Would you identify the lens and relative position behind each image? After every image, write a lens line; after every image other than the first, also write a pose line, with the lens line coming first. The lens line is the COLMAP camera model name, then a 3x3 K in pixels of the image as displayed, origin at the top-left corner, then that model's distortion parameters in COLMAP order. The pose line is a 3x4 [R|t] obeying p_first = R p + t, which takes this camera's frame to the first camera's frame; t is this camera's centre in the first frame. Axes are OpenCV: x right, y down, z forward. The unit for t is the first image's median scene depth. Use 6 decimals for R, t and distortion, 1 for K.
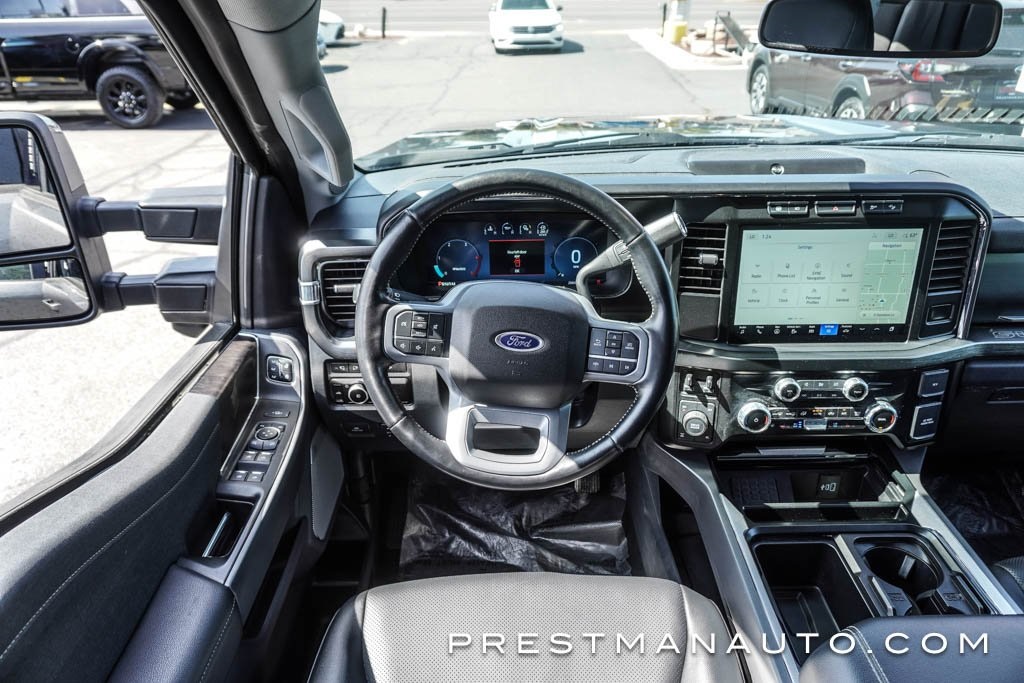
lens RADIAL K [[695.7, 0, 512.0], [0, 695.7, 341.5], [0, 0, 1]] dist [-0.041085, 0.042538]
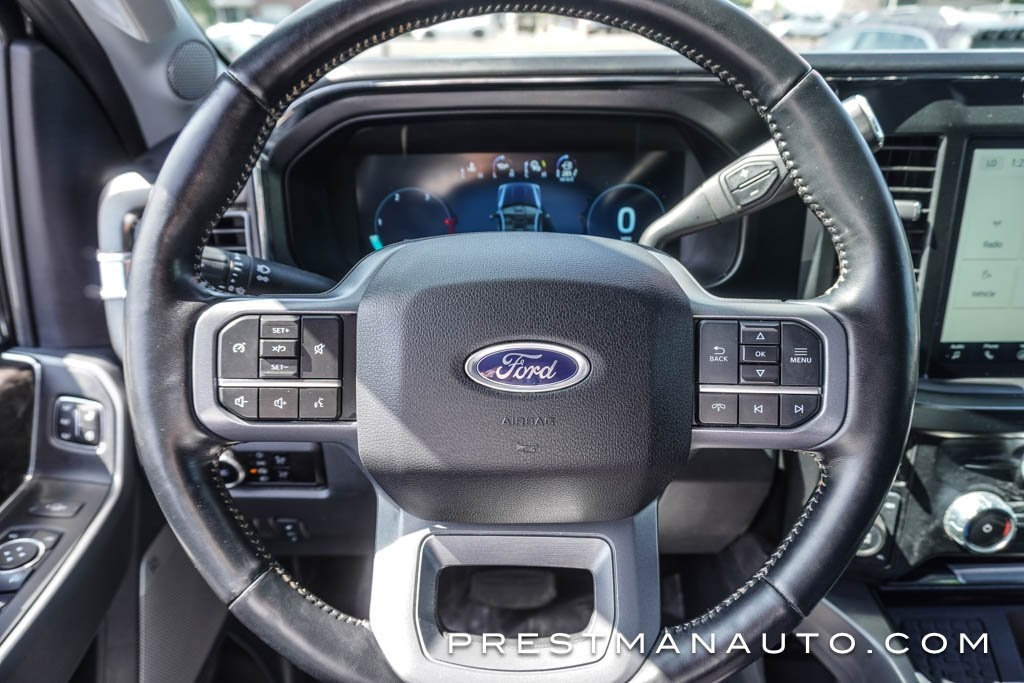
lens RADIAL K [[683.5, 0, 512.0], [0, 683.5, 341.5], [0, 0, 1]] dist [-0.027987, 0.003265]
pose [[0.999983, 0.005202, -0.002623, 0.003098], [-0.005340, 0.998434, -0.055692, 0.005686], [0.002329, 0.055705, 0.998445, 0.502676]]
